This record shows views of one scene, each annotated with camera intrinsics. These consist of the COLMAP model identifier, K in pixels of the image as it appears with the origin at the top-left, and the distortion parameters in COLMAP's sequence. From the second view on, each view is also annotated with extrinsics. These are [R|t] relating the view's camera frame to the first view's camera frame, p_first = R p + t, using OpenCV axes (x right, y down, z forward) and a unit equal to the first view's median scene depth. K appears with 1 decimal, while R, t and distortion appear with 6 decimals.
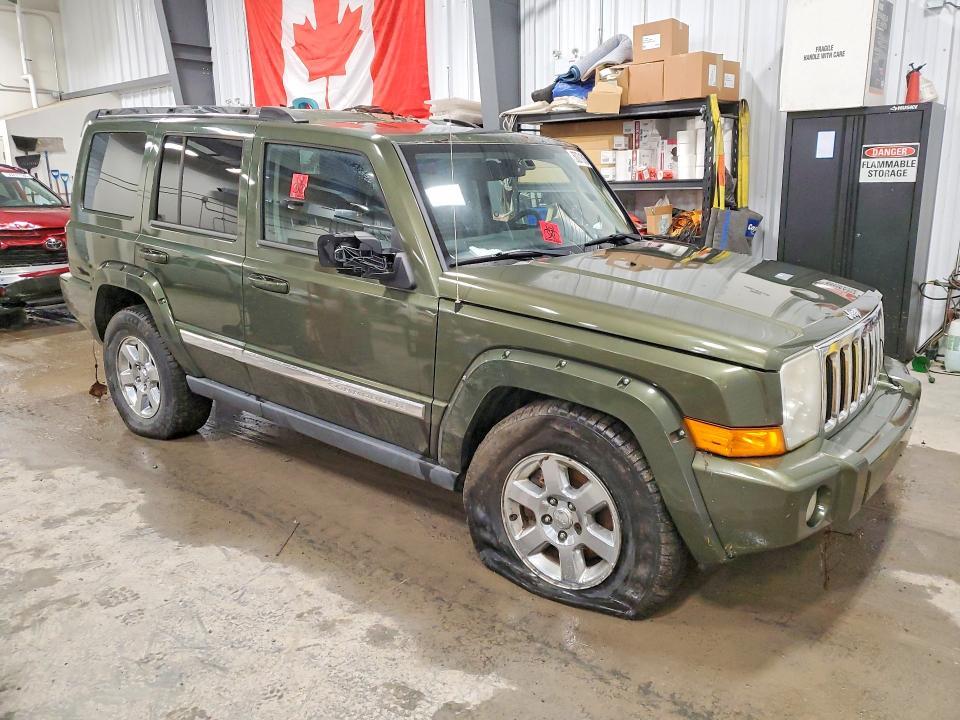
lens RADIAL K [[741.1, 0, 489.7], [0, 741.1, 359.3], [0, 0, 1]] dist [0.009559, 0.011542]
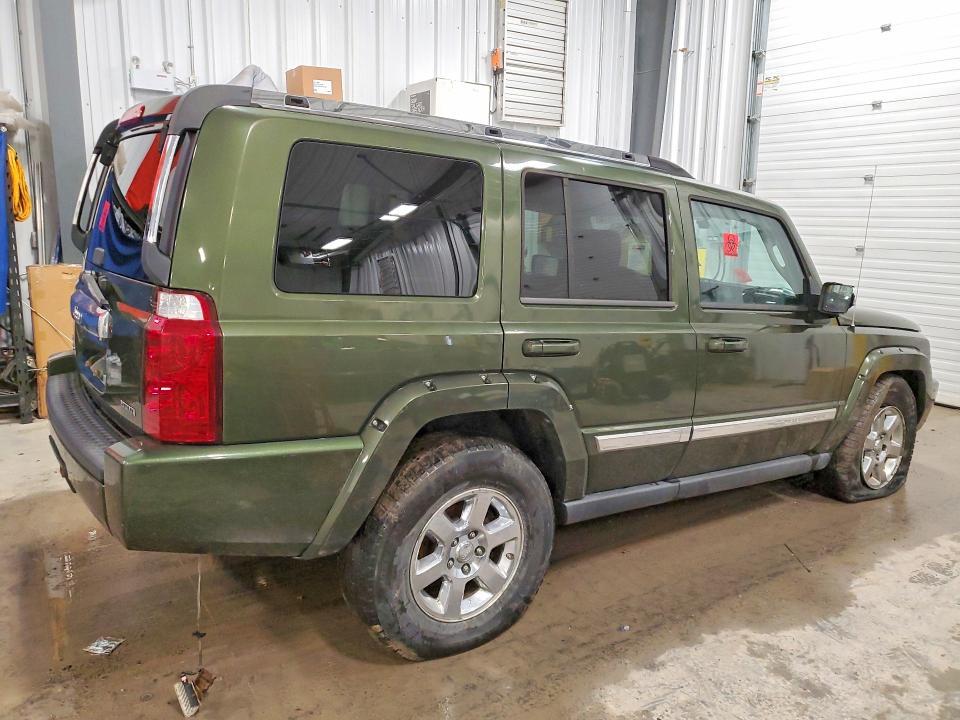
lens RADIAL K [[741.1, 0, 485.0], [0, 741.1, 352.4], [0, 0, 1]] dist [0.009559, 0.011542]
pose [[0.294759, -0.167173, 0.940835, -1.343925], [0.188982, 0.975330, 0.114095, -0.274107], [-0.936698, 0.144170, 0.319080, 1.008770]]
